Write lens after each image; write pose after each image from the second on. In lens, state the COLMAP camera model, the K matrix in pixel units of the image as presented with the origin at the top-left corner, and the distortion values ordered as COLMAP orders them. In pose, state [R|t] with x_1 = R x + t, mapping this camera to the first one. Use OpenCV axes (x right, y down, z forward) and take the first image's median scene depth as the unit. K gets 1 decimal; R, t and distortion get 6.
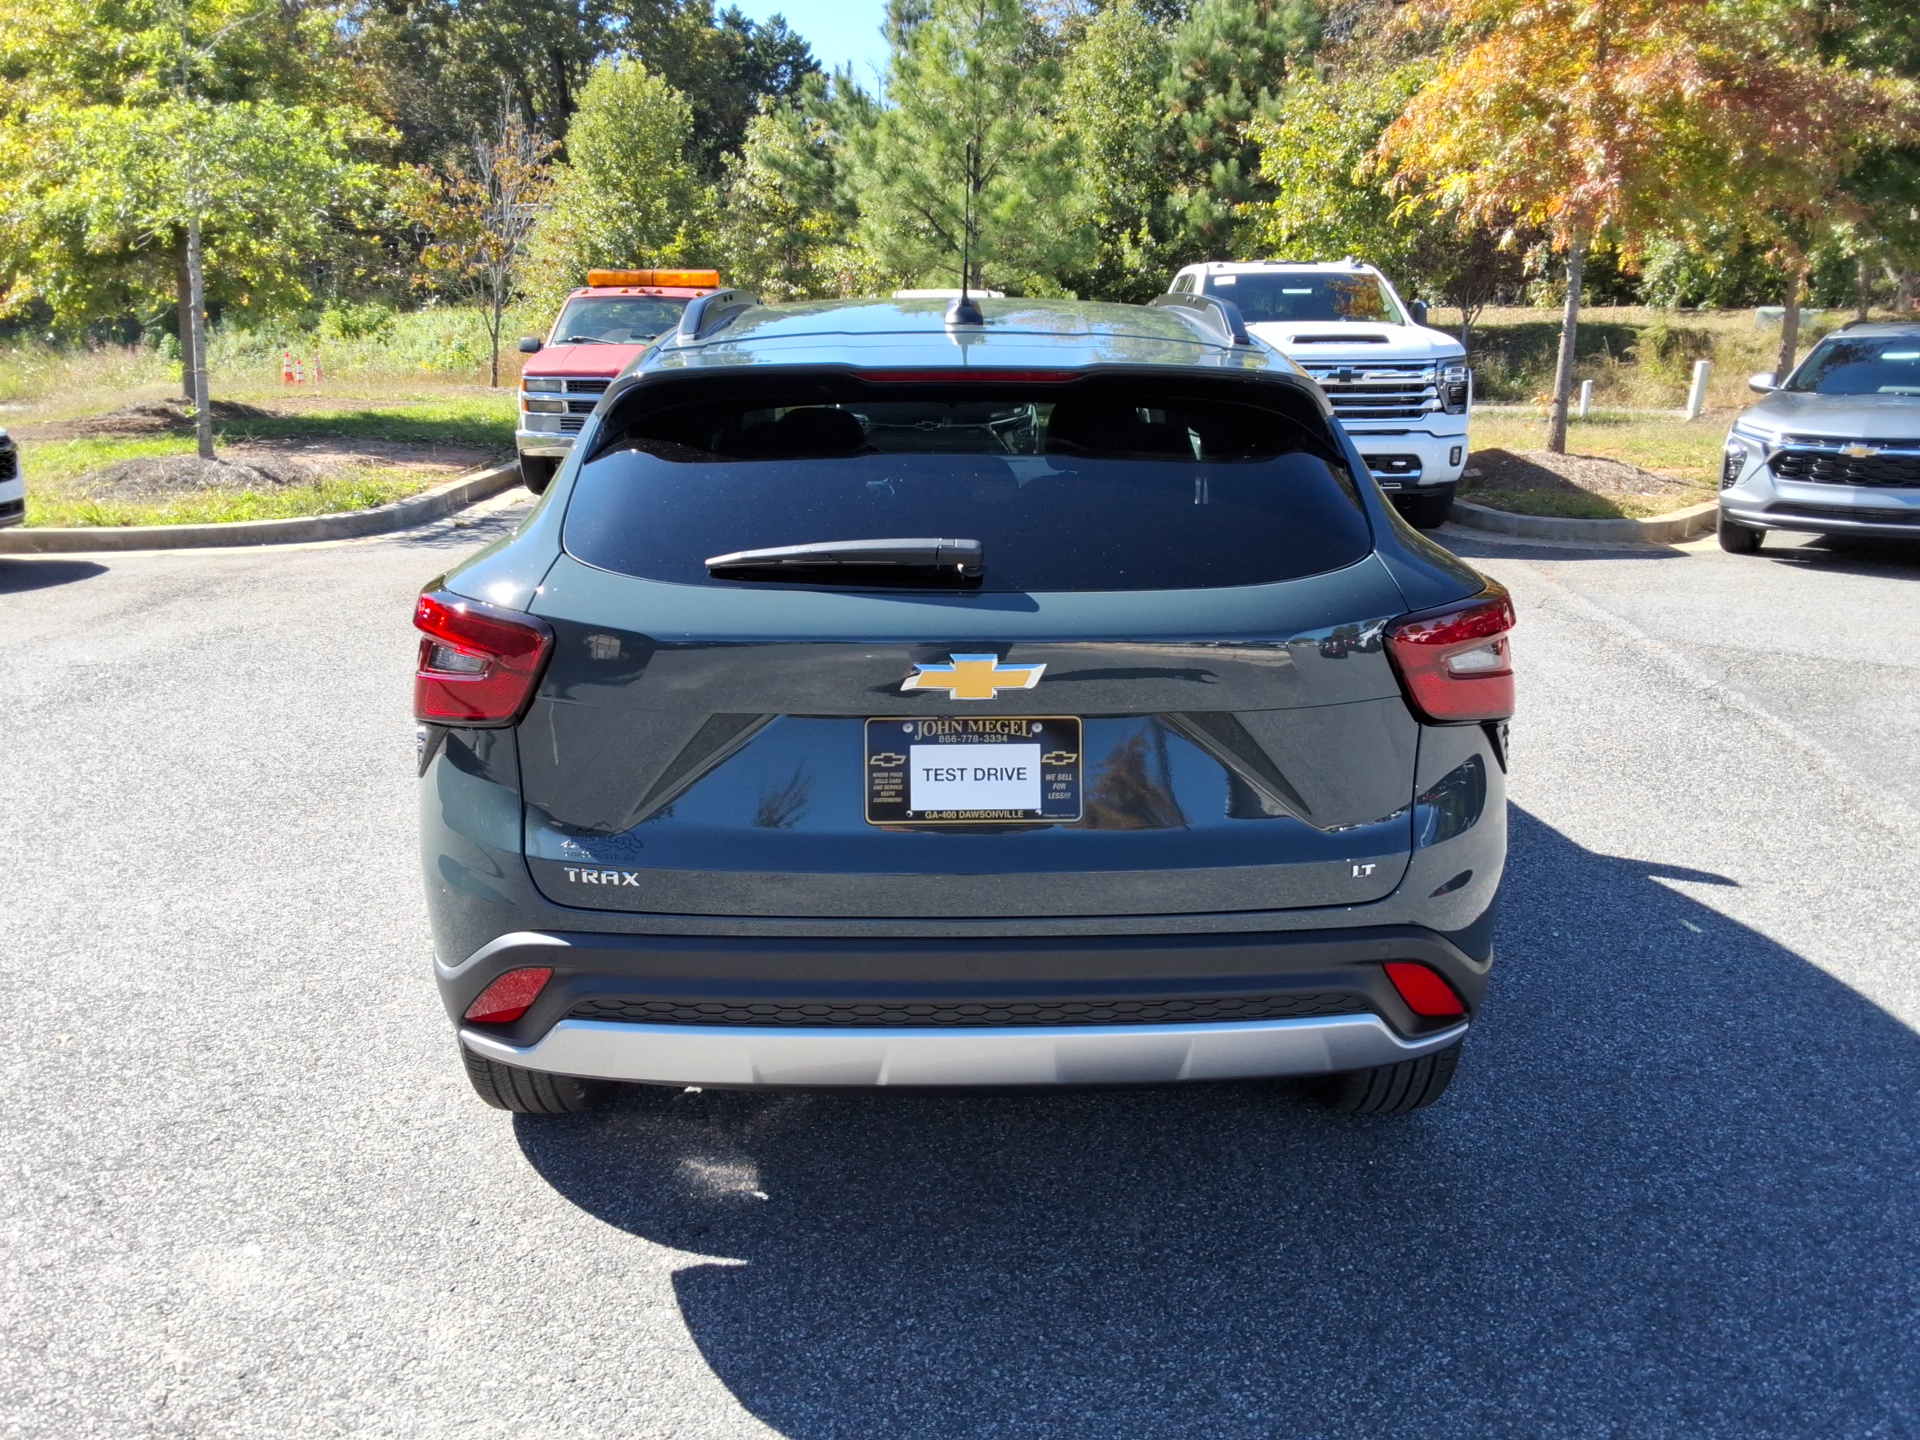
lens RADIAL K [[1537.4, 0, 977.2], [0, 1537.4, 706.3], [0, 0, 1]] dist [0.110815, -0.171501]
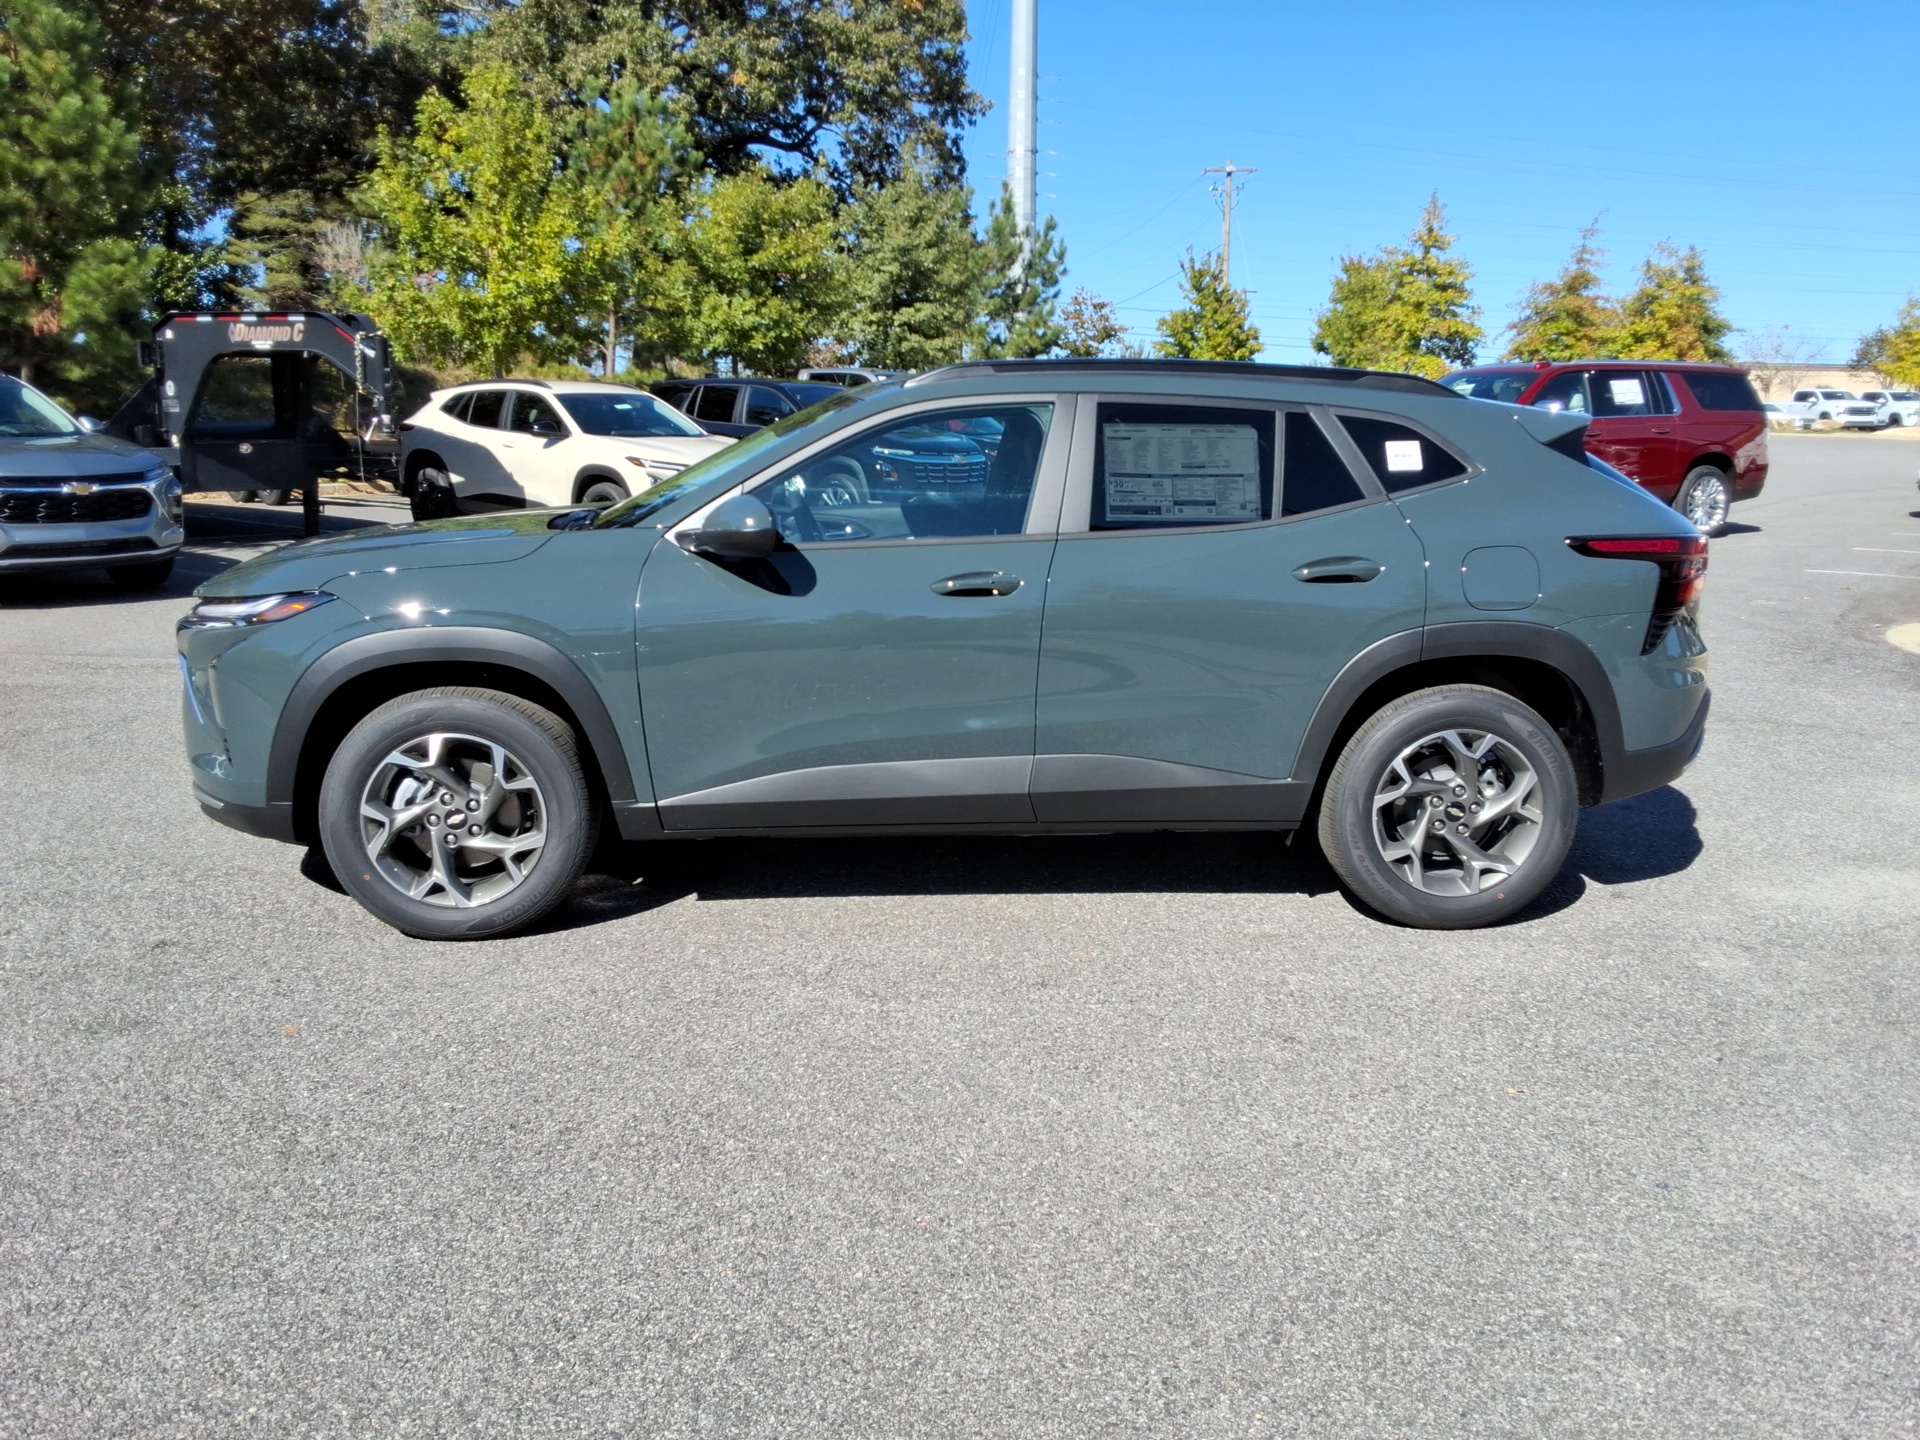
lens RADIAL K [[1537.4, 0, 977.2], [0, 1537.4, 706.3], [0, 0, 1]] dist [0.110815, -0.171501]
pose [[-0.043533, -0.196464, 0.979544, -0.439278], [0.215924, 0.955450, 0.201227, -0.088209], [-0.975439, 0.220267, 0.000828, 0.374076]]
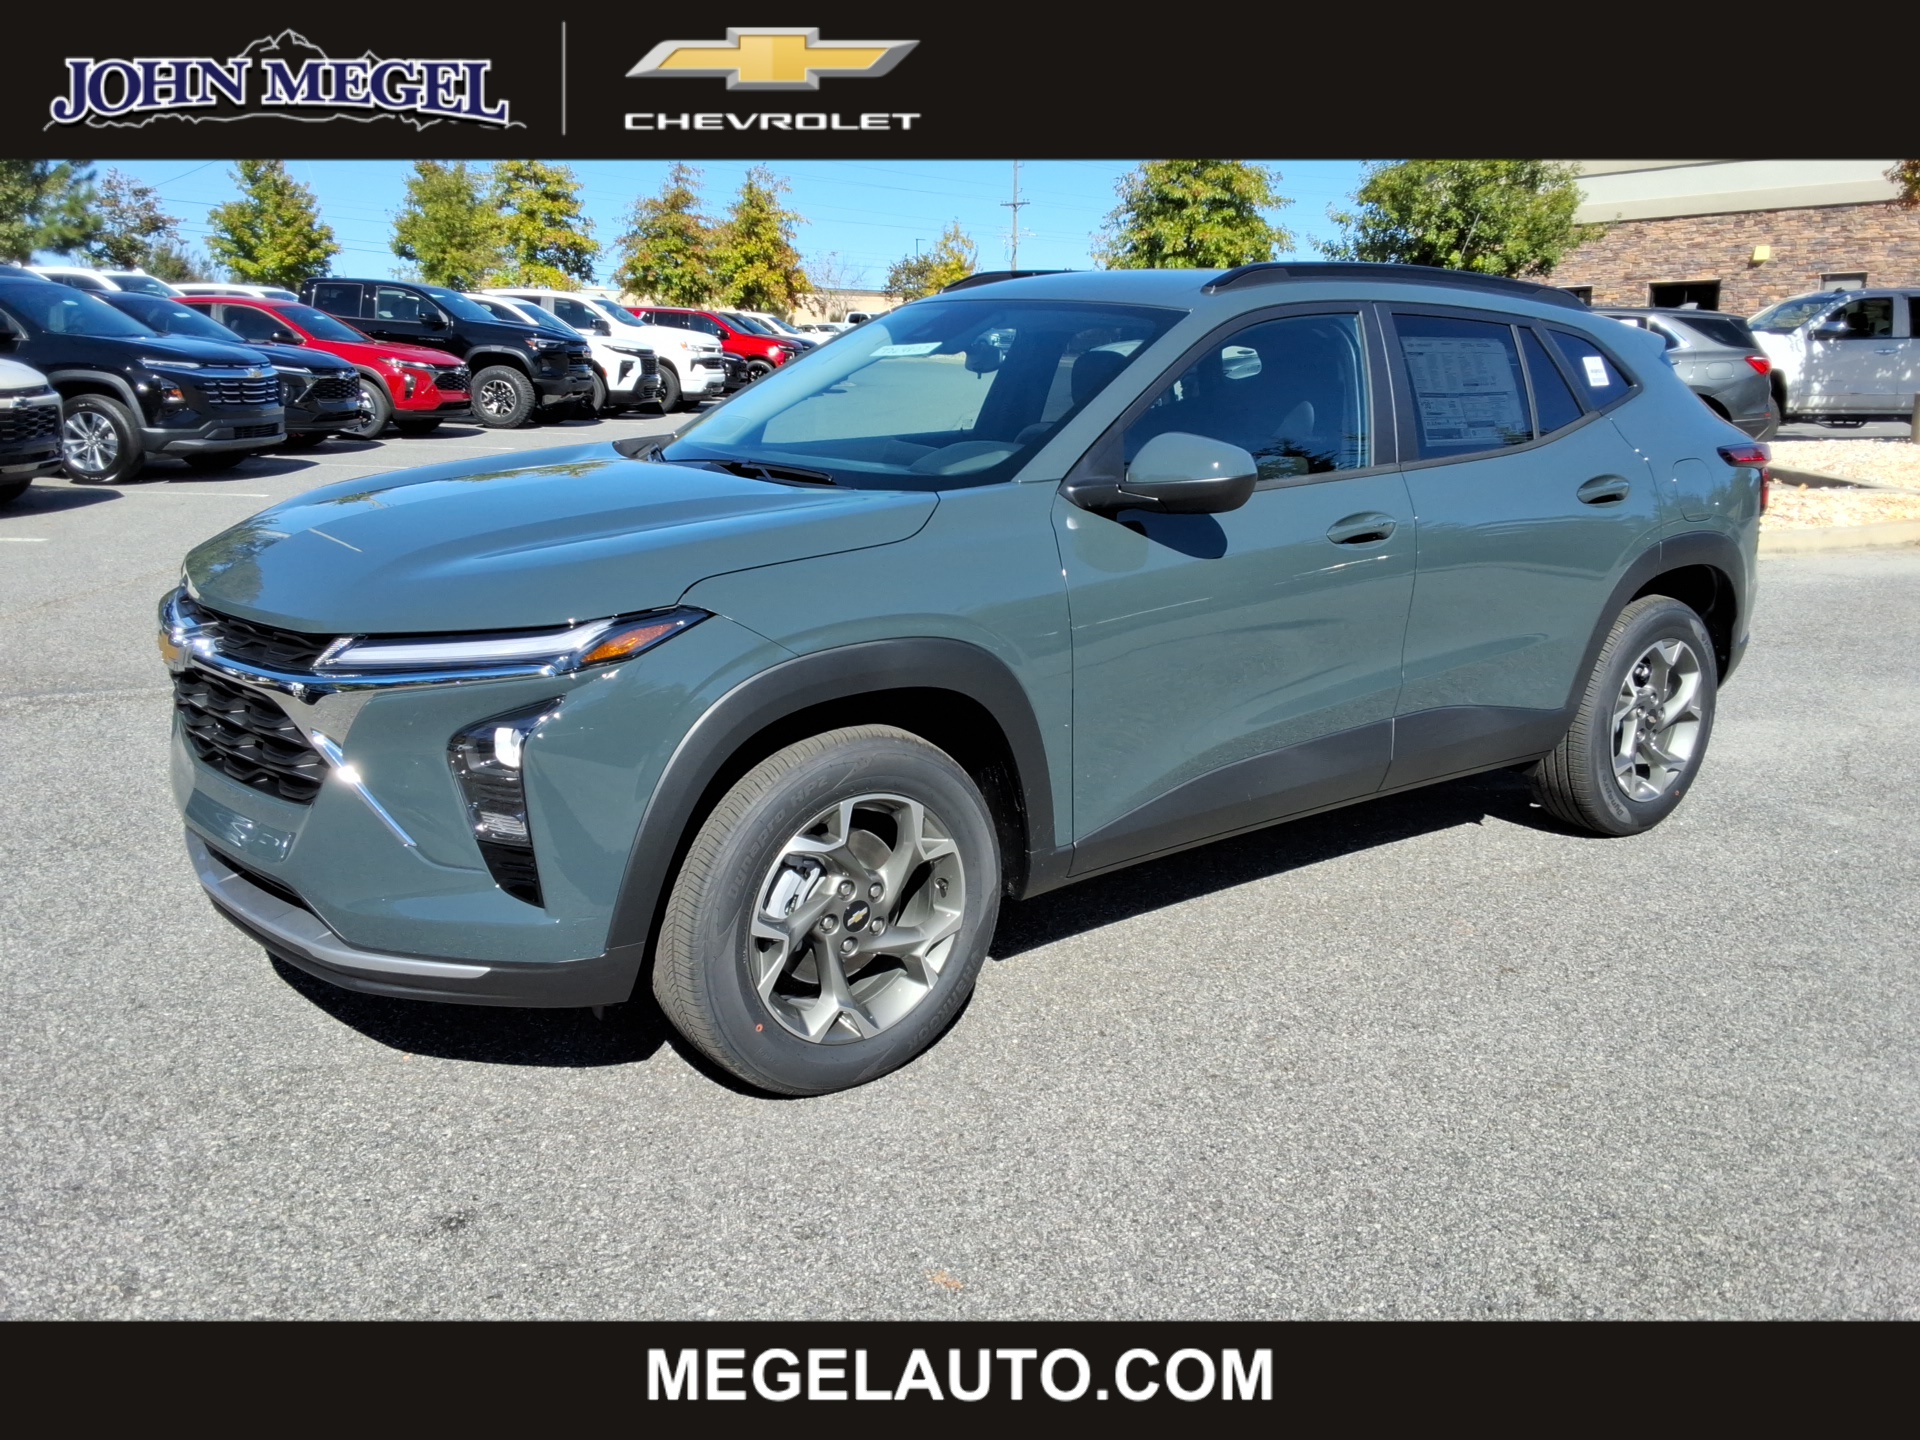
lens RADIAL K [[1537.4, 0, 977.2], [0, 1537.4, 706.3], [0, 0, 1]] dist [0.110815, -0.171501]
pose [[-0.594012, -0.205014, 0.777894, -0.282574], [0.158622, 0.918147, 0.363104, -0.134403], [-0.788662, 0.339080, -0.512871, 0.598500]]
